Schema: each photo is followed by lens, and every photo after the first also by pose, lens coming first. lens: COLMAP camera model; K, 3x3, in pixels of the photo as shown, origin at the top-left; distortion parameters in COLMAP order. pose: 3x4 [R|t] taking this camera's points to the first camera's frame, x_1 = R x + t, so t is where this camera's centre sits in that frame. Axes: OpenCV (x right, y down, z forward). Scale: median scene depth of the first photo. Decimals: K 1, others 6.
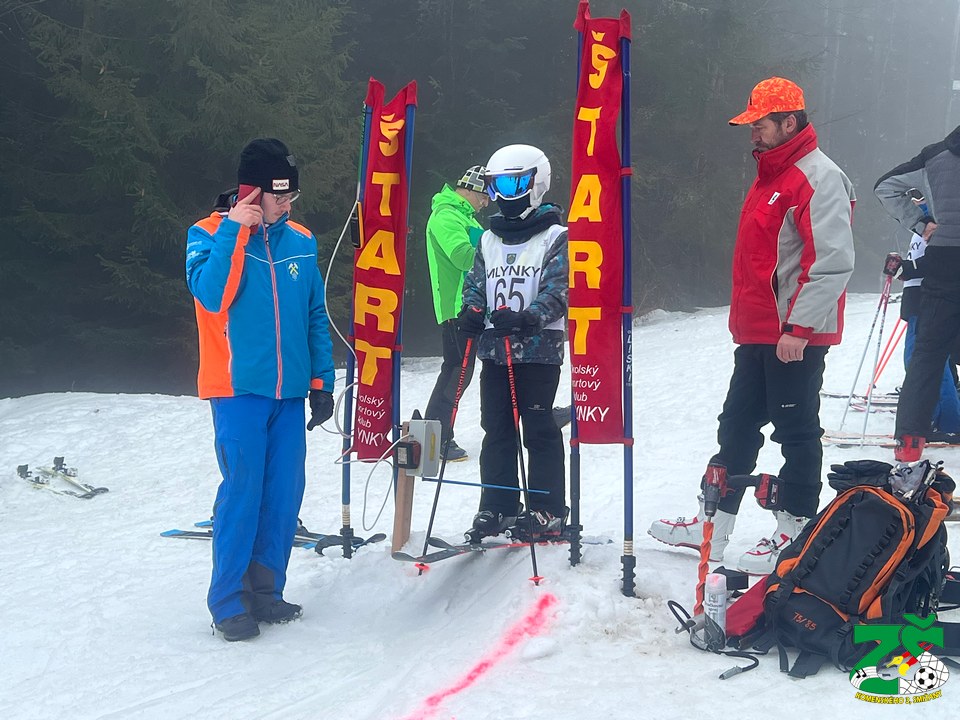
lens RADIAL K [[1440.9, 0, 467.2], [0, 1440.9, 357.5], [0, 0, 1]] dist [0.175010, -0.498691]
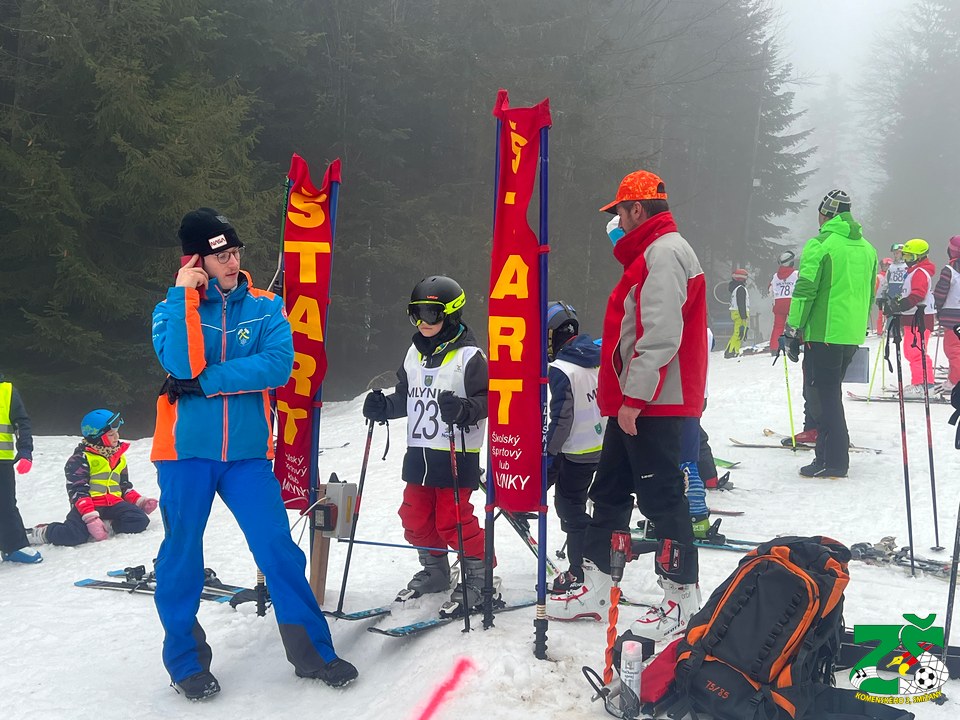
lens RADIAL K [[1208.5, 0, 487.5], [0, 1208.5, 360.4], [0, 0, 1]] dist [0.119939, -0.304123]
pose [[0.993224, 0.015777, 0.115140, -0.026889], [-0.012217, 0.999427, -0.031563, -0.018484], [-0.115572, 0.029942, 0.992848, 0.120633]]
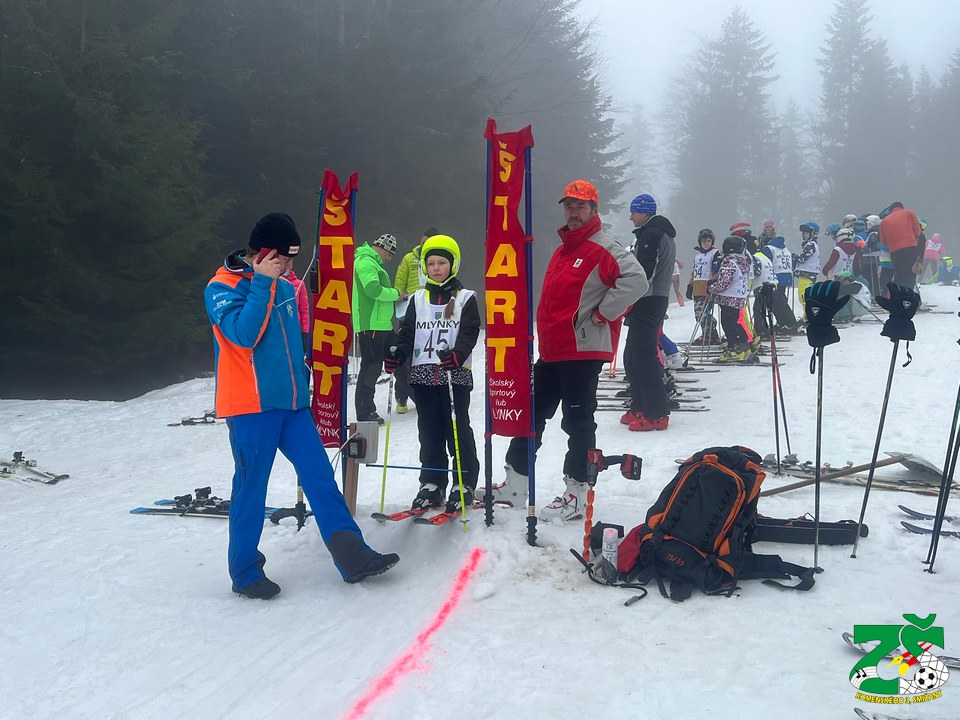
lens RADIAL K [[958.2, 0, 476.8], [0, 958.2, 352.1], [0, 0, 1]] dist [0.107862, -0.257608]
pose [[0.974288, -0.012737, 0.224947, -0.130821], [0.015377, 0.999832, -0.009990, -0.011224], [-0.224782, 0.013192, 0.974320, 0.100460]]
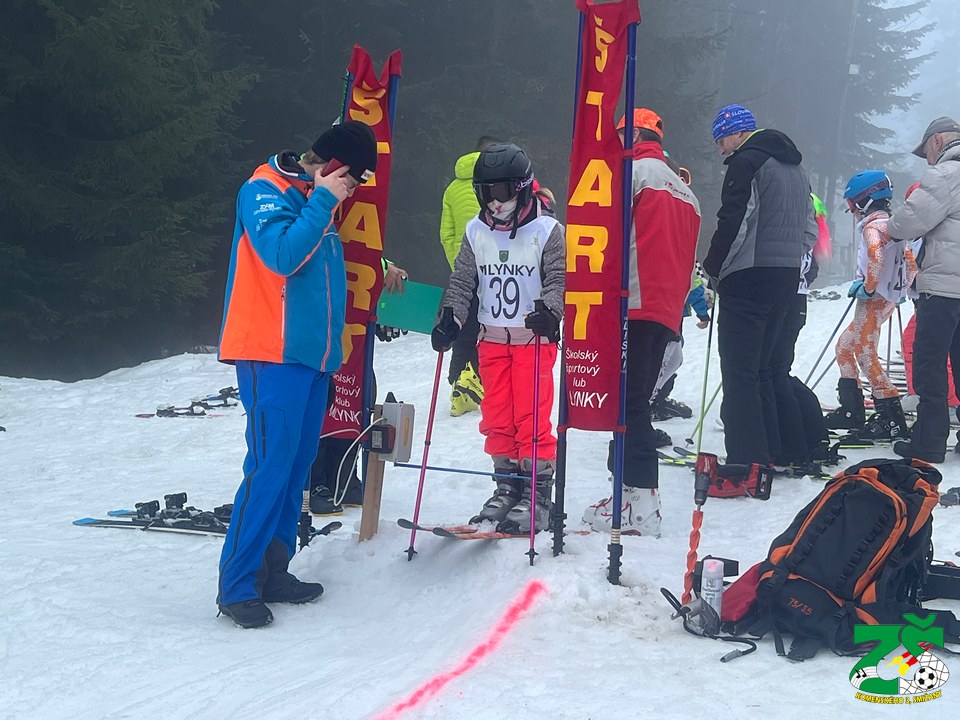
lens RADIAL K [[1635.2, 0, 497.8], [0, 1635.2, 362.0], [0, 0, 1]] dist [0.153097, -0.412943]
pose [[0.991668, 0.029921, 0.125299, -0.101555], [-0.030710, 0.999519, 0.004369, 0.009082], [-0.125108, -0.008181, 0.992109, -0.091680]]
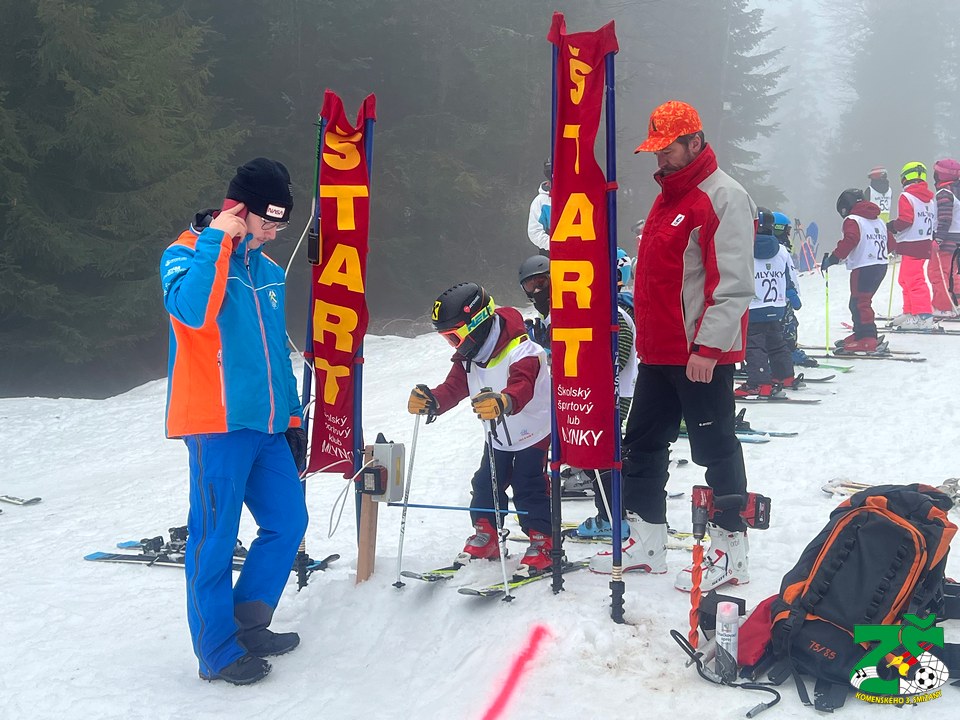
lens RADIAL K [[1263.4, 0, 480.0], [0, 1263.4, 360.0], [0, 0, 1]] dist [0.125930, -0.343465]
pose [[0.988916, -0.021798, 0.146868, -0.092706], [0.019736, 0.999685, 0.015483, -0.024756], [-0.147160, -0.012413, 0.989035, 0.150523]]
